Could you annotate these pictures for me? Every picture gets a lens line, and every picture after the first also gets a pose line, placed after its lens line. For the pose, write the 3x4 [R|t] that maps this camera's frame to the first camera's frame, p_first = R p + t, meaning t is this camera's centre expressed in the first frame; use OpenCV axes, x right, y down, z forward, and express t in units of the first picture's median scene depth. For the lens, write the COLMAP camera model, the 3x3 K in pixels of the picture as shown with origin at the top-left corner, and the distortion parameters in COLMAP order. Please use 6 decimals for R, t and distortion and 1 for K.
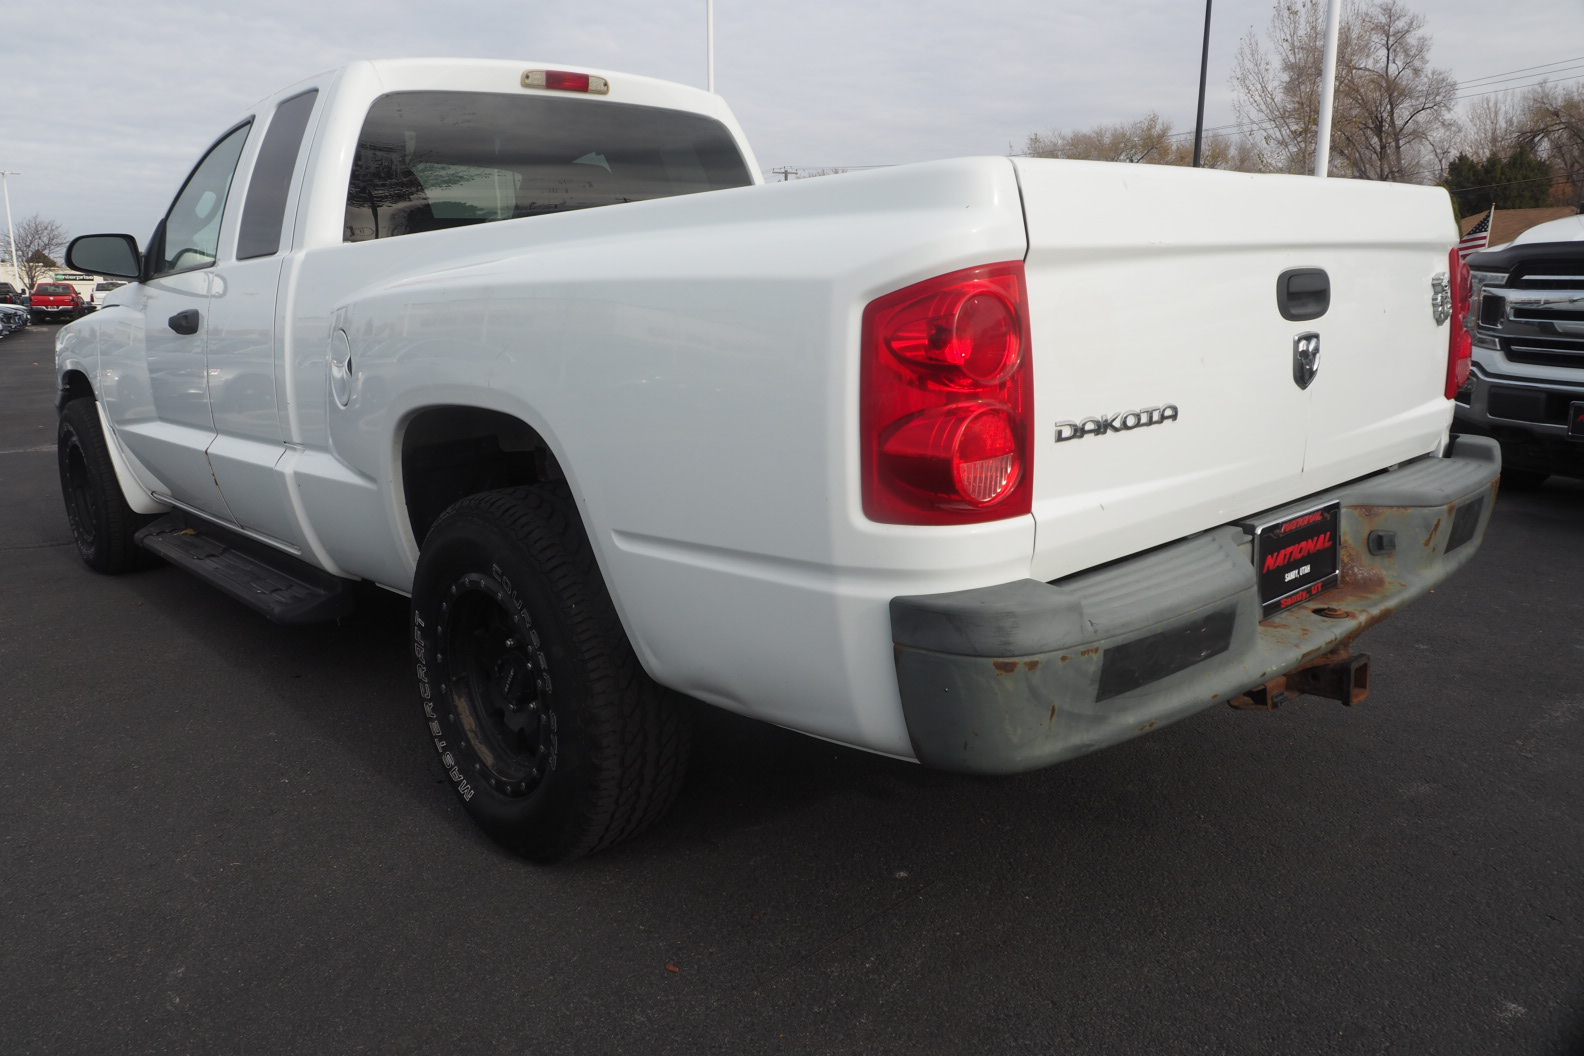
lens RADIAL K [[1172.0, 0, 795.7], [0, 1172.0, 524.1], [0, 0, 1]] dist [-0.026322, -0.000715]
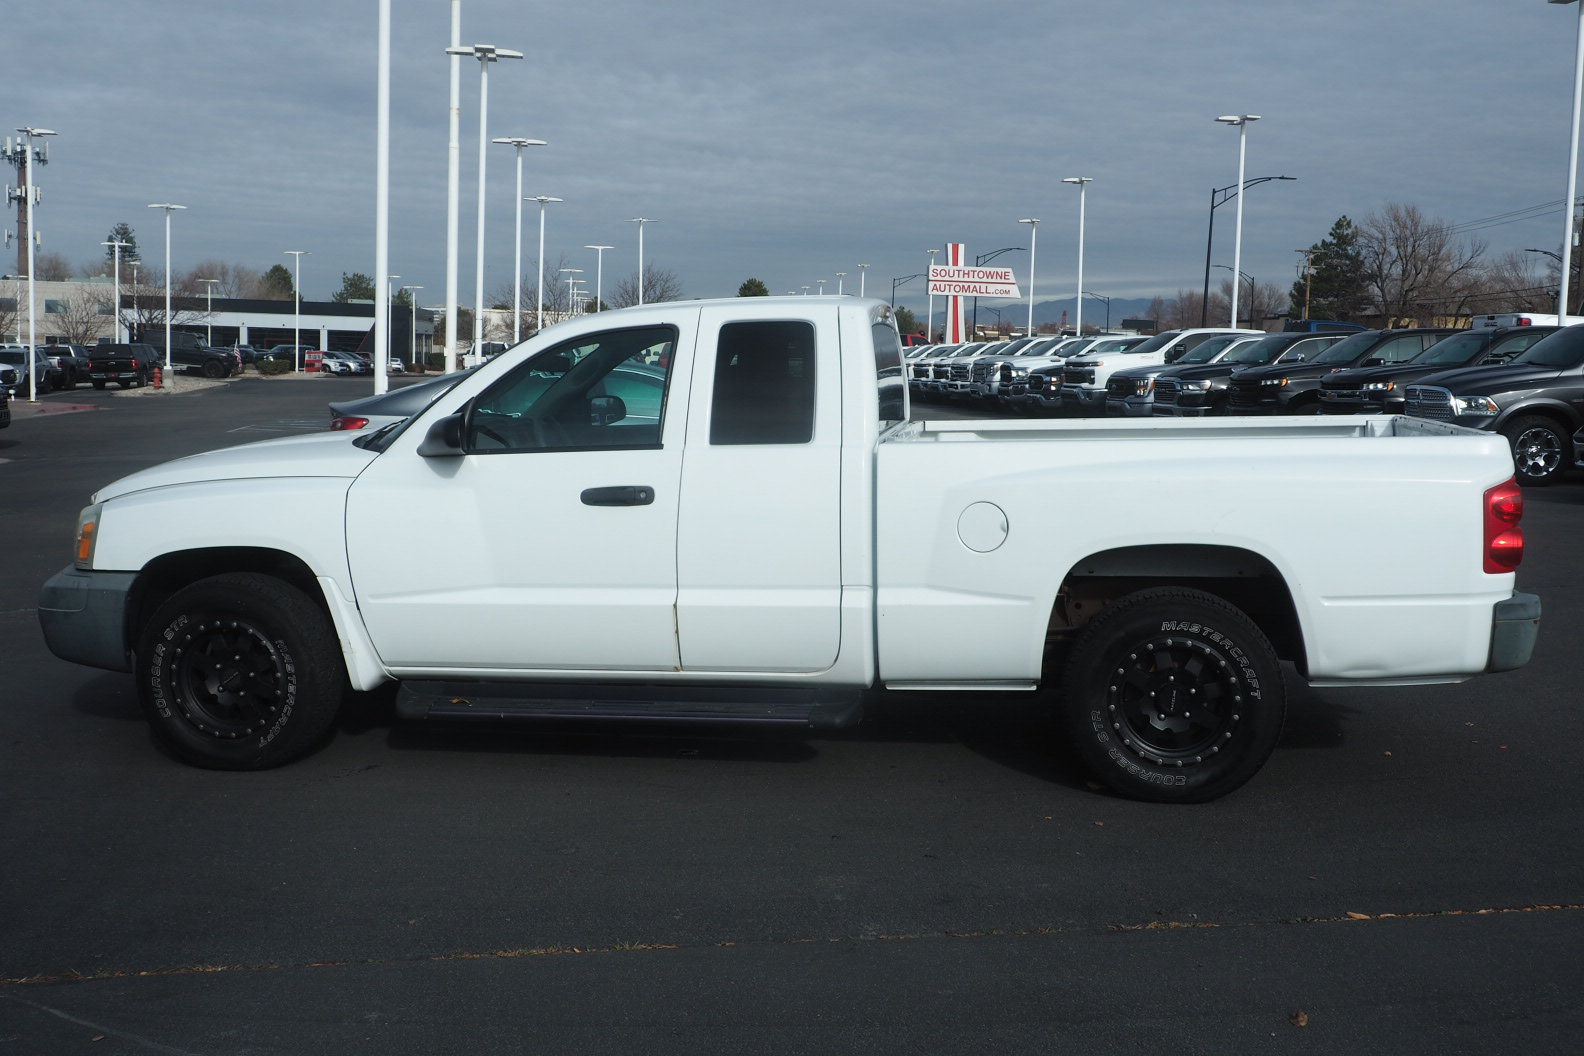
lens RADIAL K [[1626.1, 0, 792.0], [0, 1626.1, 528.0], [0, 0, 1]] dist [-0.007812, -0.009544]
pose [[0.776586, -0.040686, 0.628697, -2.689539], [0.111048, 0.991128, -0.073029, -0.008737], [-0.620148, 0.126529, 0.774214, -0.672387]]
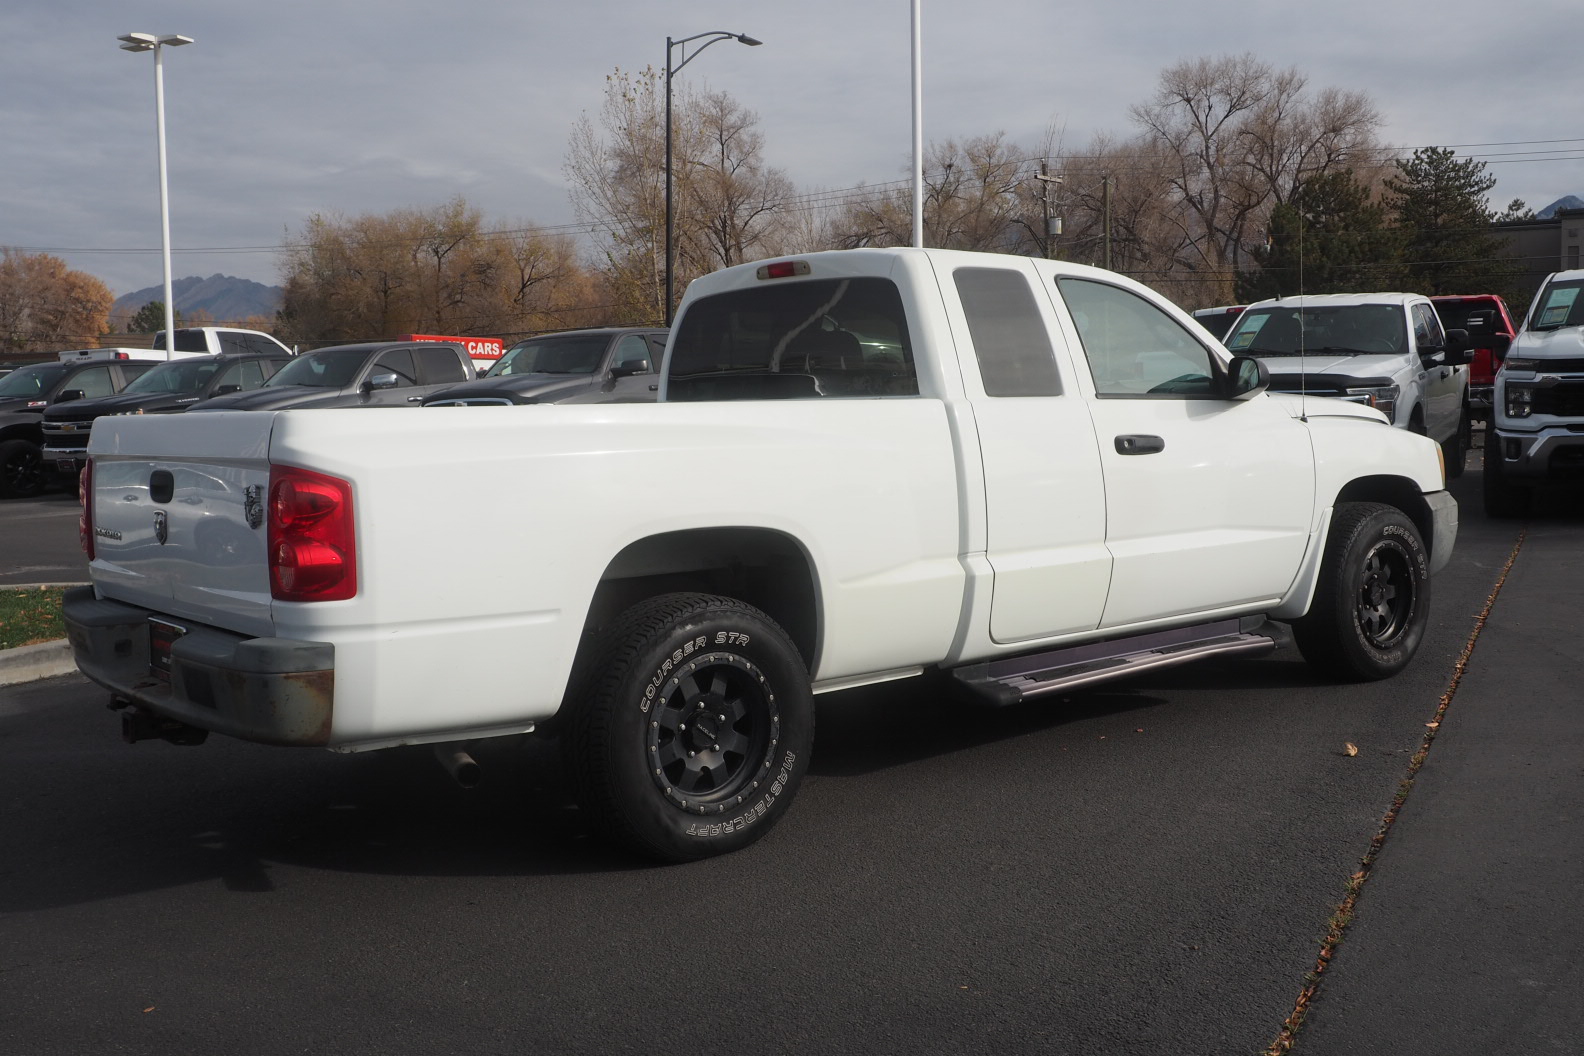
lens RADIAL K [[1581.9, 0, 792.0], [0, 1581.9, 528.0], [0, 0, 1]] dist [-0.001104, -0.034759]
pose [[-0.068935, -0.066326, 0.995414, -3.486676], [0.239817, 0.967427, 0.081069, -0.433456], [-0.968368, 0.244305, -0.050784, 1.957007]]
